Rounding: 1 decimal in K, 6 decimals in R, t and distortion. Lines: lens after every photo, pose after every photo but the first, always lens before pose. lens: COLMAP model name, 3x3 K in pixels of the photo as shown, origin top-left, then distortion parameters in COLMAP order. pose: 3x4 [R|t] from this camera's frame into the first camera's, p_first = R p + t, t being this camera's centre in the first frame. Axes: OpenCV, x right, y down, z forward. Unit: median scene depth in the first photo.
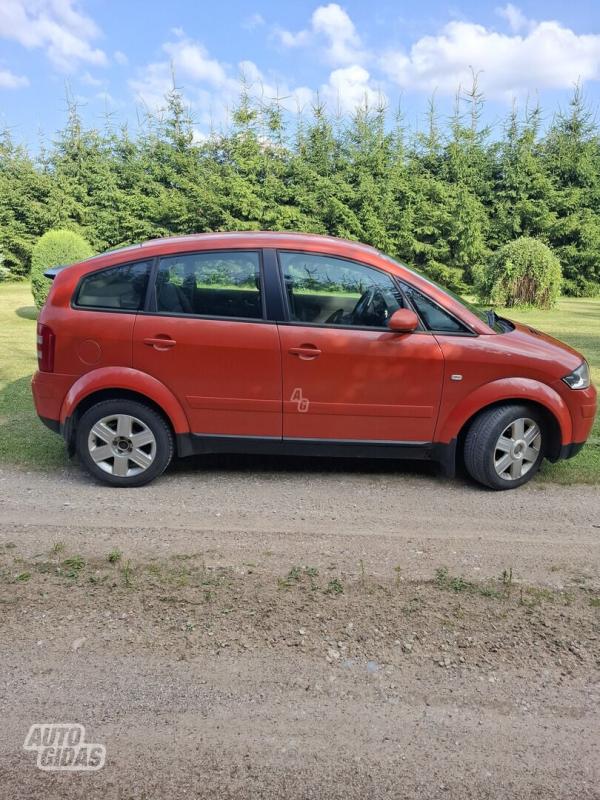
lens RADIAL K [[544.4, 0, 306.1], [0, 544.4, 398.0], [0, 0, 1]] dist [0.034795, -0.030047]
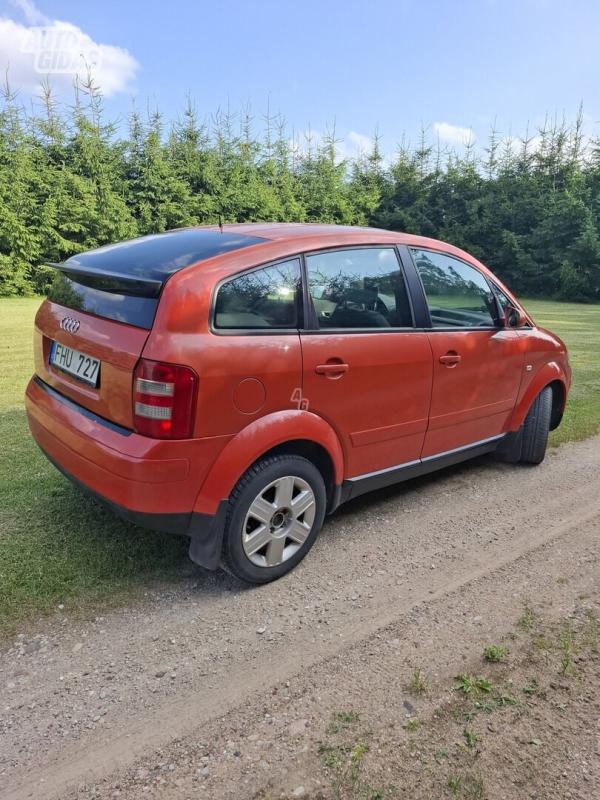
lens RADIAL K [[544.4, 0, 289.1], [0, 544.4, 403.8], [0, 0, 1]] dist [0.034795, -0.030047]
pose [[0.766449, -0.161995, 0.621541, -0.120530], [0.156524, 0.985607, 0.063865, -0.017154], [-0.622941, 0.048337, 0.780774, 0.070592]]
